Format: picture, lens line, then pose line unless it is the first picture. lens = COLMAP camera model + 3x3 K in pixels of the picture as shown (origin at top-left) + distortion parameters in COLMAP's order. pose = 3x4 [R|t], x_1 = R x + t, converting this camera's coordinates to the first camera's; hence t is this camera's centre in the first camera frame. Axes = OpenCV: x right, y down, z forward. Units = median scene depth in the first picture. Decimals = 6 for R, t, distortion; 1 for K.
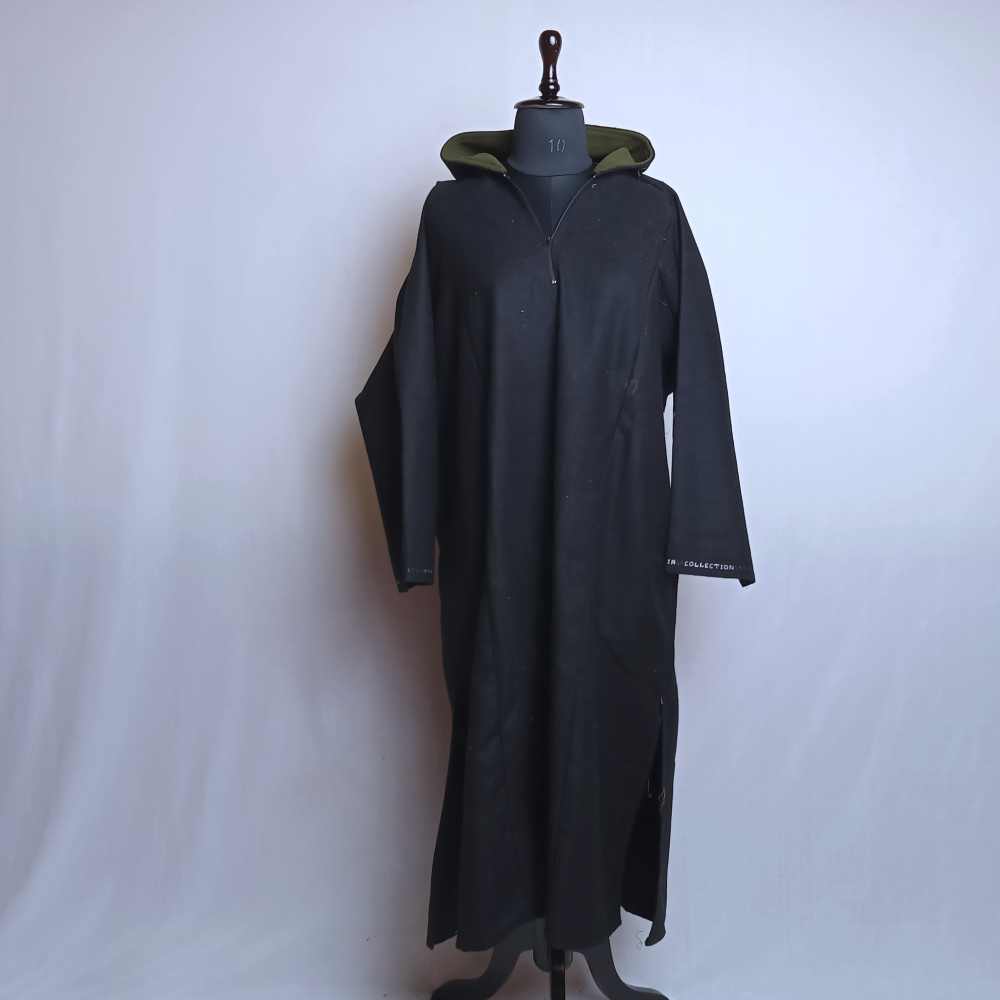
lens RADIAL K [[1012.4, 0, 503.9], [0, 1012.4, 494.2], [0, 0, 1]] dist [0.019055, 0.000000]
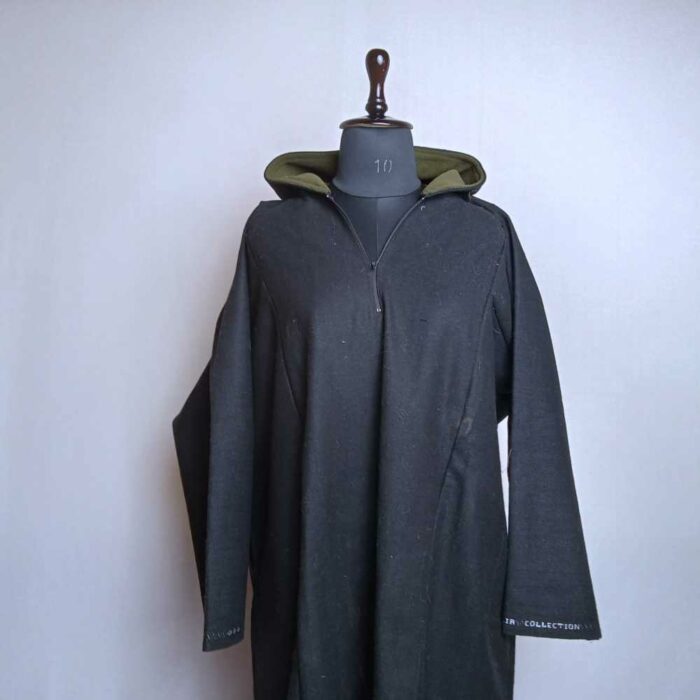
lens RADIAL K [[708.7, 0, 368.8], [0, 708.7, 336.0], [0, 0, 1]] dist [0.019055, 0.000000]
pose [[0.999915, 0.010896, 0.007167, 0.035168], [-0.010079, 0.994373, -0.105456, -0.116116], [-0.008275, 0.105375, 0.994398, 0.359253]]
